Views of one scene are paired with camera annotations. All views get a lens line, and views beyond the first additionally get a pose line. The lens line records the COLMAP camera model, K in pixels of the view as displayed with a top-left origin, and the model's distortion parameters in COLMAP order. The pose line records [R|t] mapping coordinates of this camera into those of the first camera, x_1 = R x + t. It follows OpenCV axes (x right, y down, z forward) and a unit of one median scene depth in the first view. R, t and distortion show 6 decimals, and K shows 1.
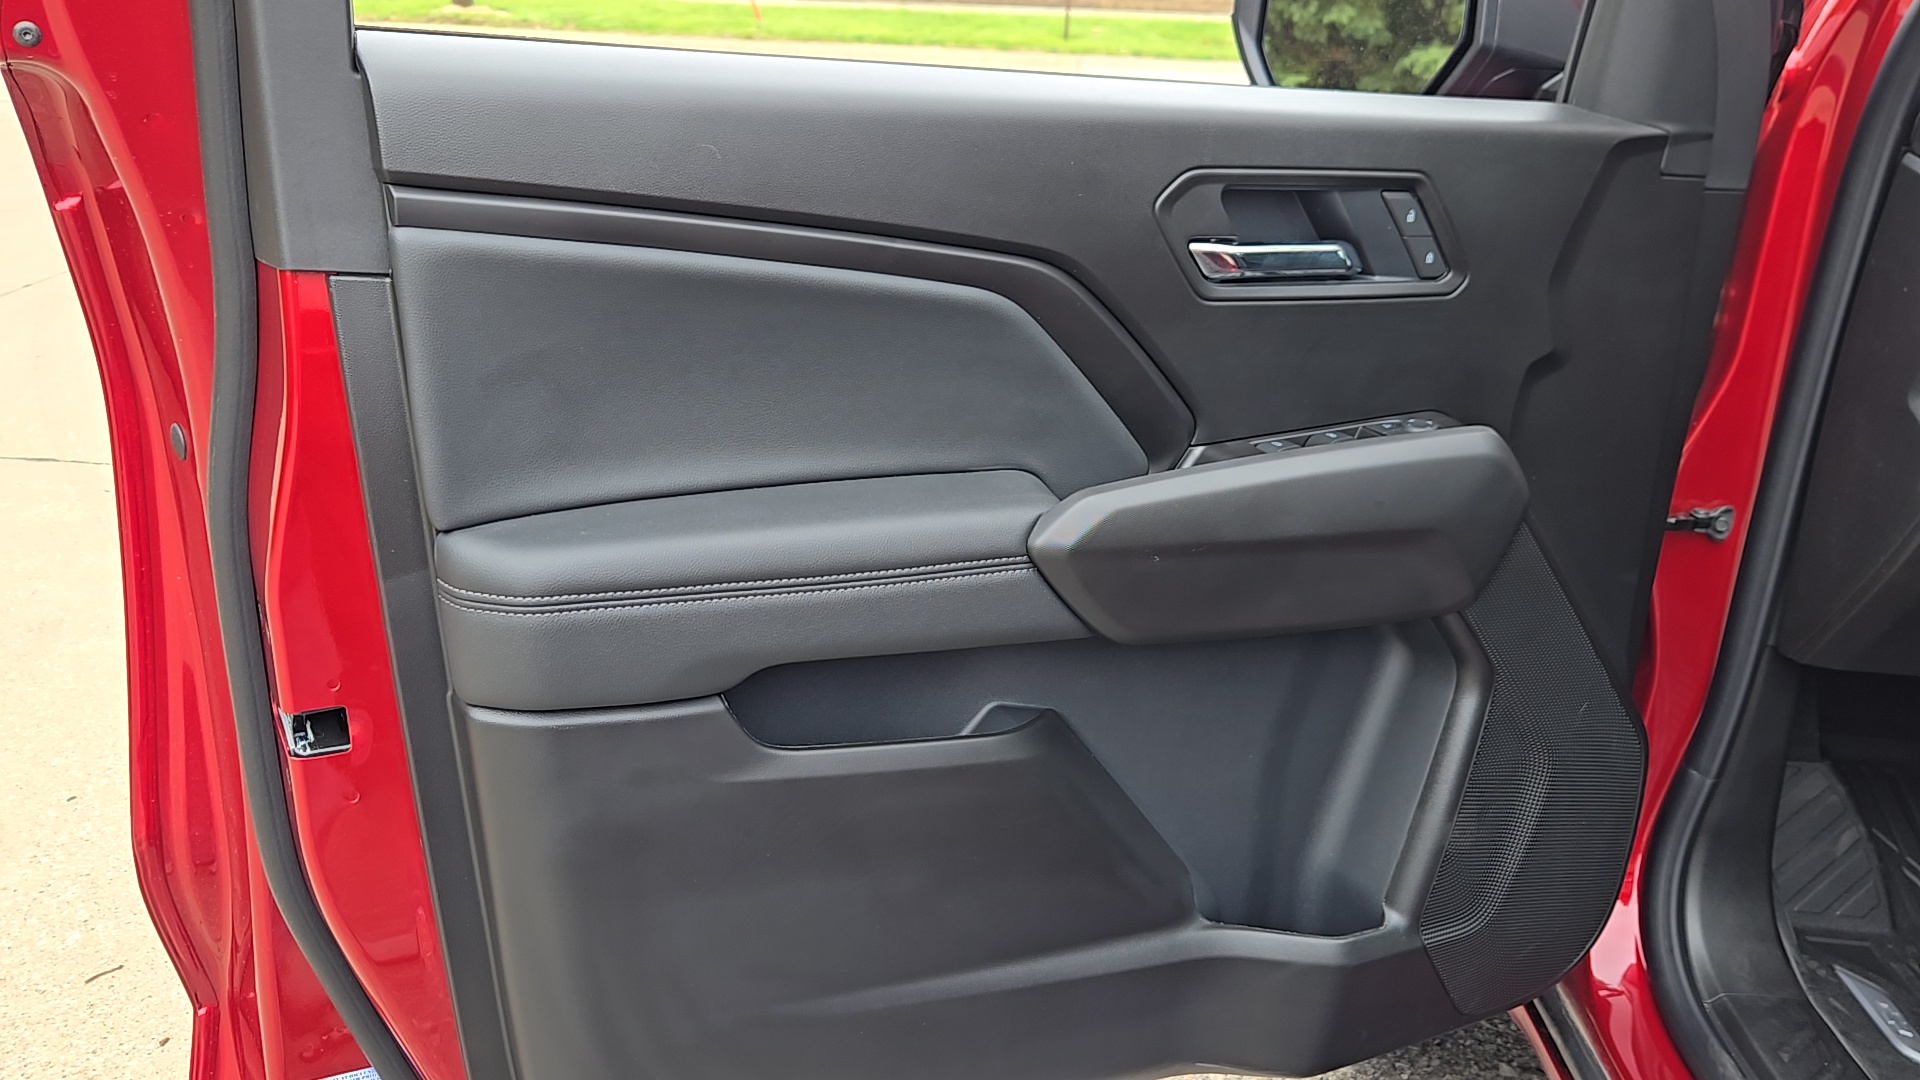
lens RADIAL K [[1599.8, 0, 964.6], [0, 1599.8, 526.6], [0, 0, 1]] dist [0.017927, -0.011998]
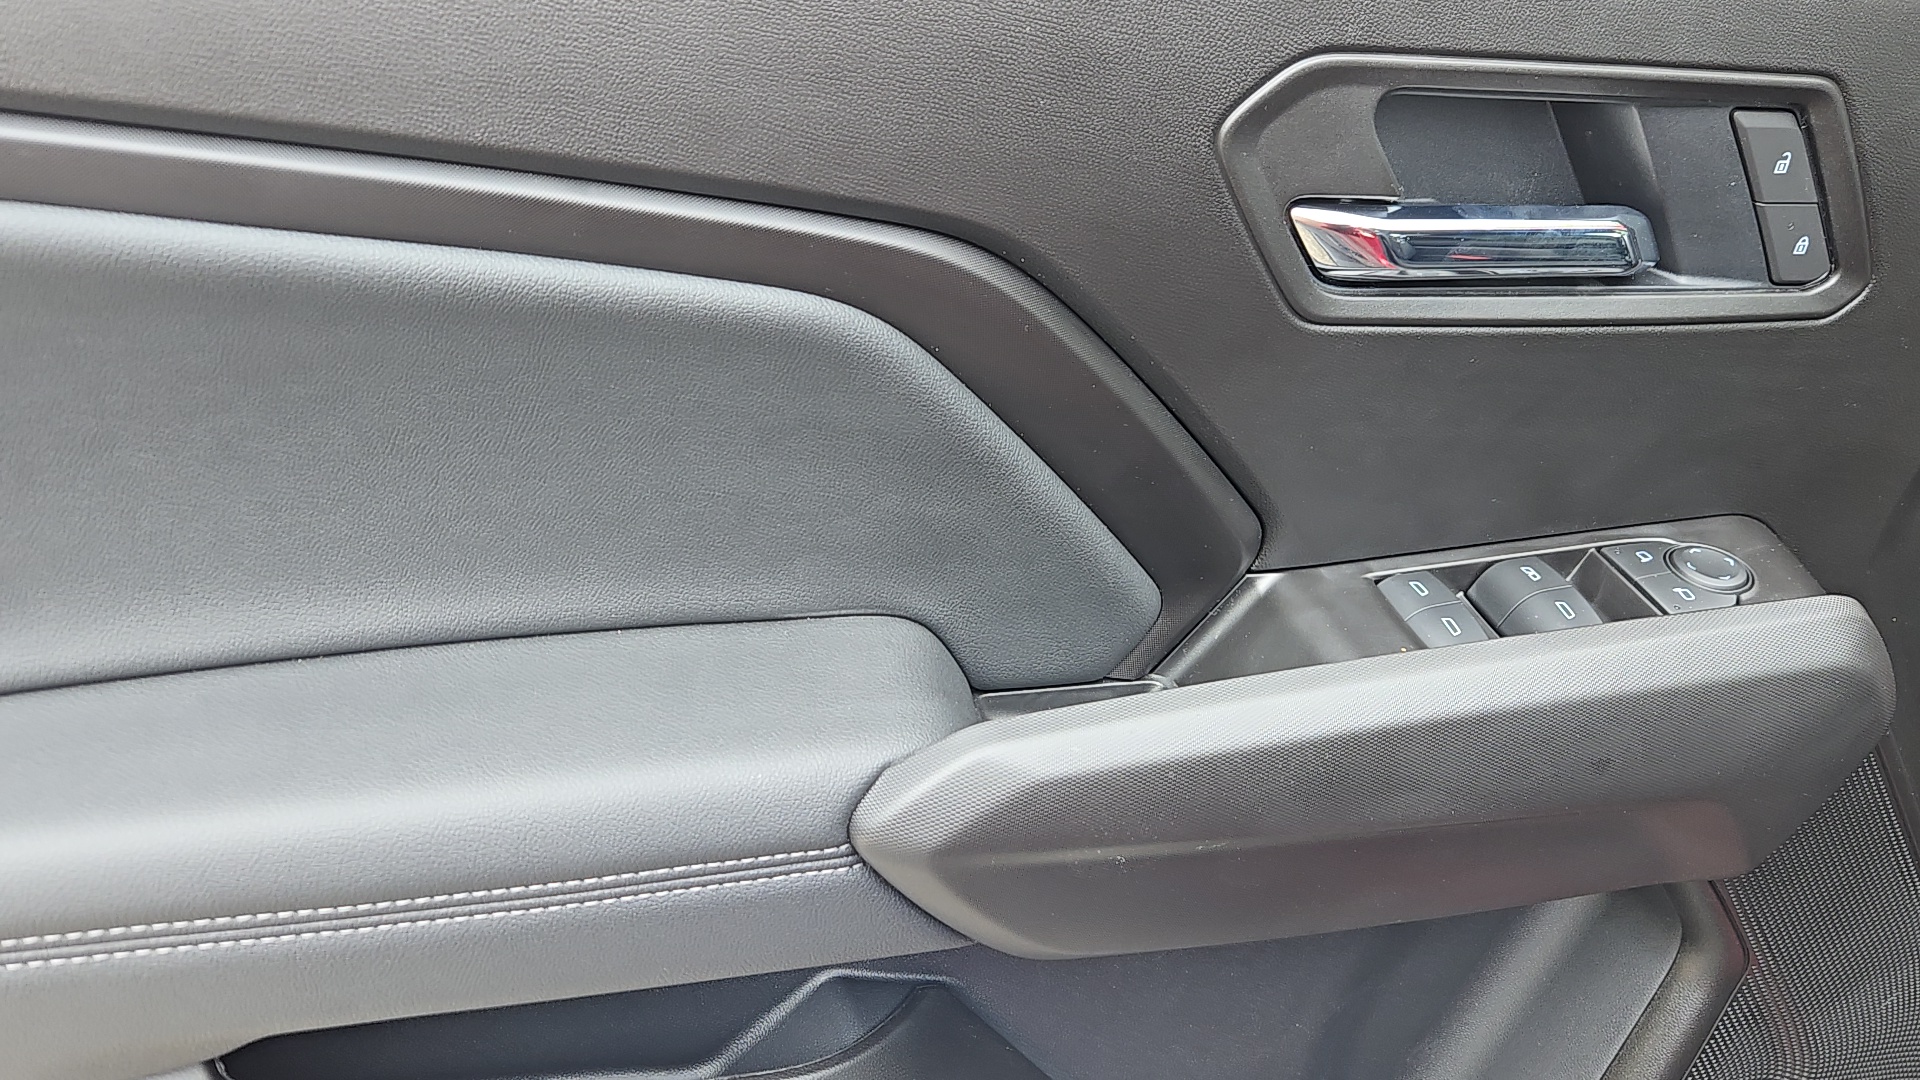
lens RADIAL K [[1599.8, 0, 950.8], [0, 1599.8, 553.7], [0, 0, 1]] dist [0.017927, -0.011998]
pose [[0.986162, 0.131449, -0.101022, 0.099312], [-0.107133, 0.970327, 0.216767, -0.163747], [0.126518, -0.202945, 0.970982, 0.493091]]
